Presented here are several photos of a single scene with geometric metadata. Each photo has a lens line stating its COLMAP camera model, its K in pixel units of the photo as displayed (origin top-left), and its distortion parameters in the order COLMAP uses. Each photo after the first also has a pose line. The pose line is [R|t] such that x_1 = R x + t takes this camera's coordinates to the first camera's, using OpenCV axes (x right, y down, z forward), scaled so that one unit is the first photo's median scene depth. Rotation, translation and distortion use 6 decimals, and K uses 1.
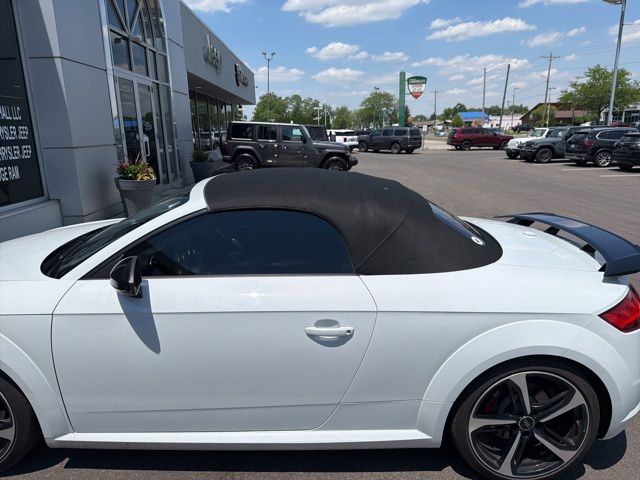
lens RADIAL K [[429.0, 0, 326.3], [0, 429.0, 239.7], [0, 0, 1]] dist [0.055482, -0.107762]
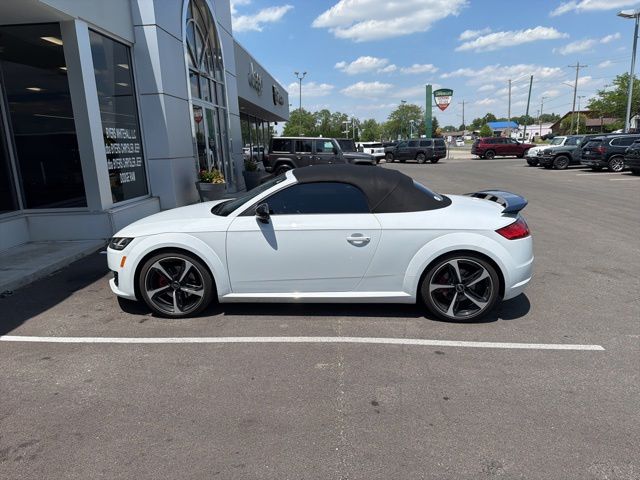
lens RADIAL K [[422.4, 0, 328.5], [0, 422.4, 241.5], [0, 0, 1]] dist [0.047820, -0.098298]
pose [[0.997960, -0.006930, -0.063467, -0.000557], [0.005586, 0.999757, -0.021333, 0.018504], [0.063599, 0.020935, 0.997756, -0.070578]]
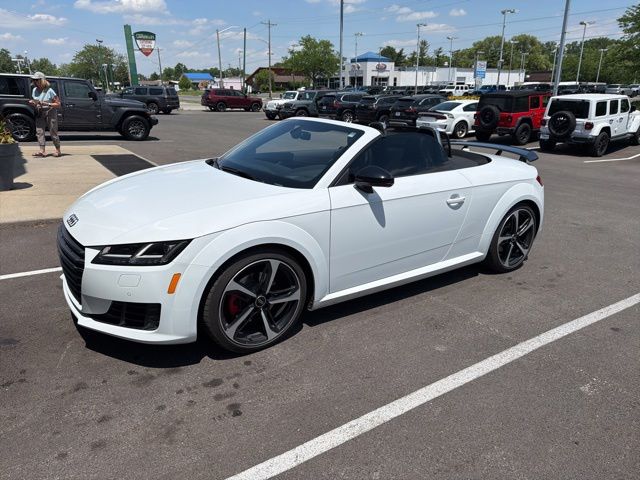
lens RADIAL K [[422.4, 0, 328.5], [0, 422.4, 241.5], [0, 0, 1]] dist [0.047820, -0.098298]
pose [[0.829545, -0.161865, 0.534467, -0.104289], [0.112589, 0.985895, 0.123832, 0.006310], [-0.546972, -0.042549, 0.836069, -0.011003]]
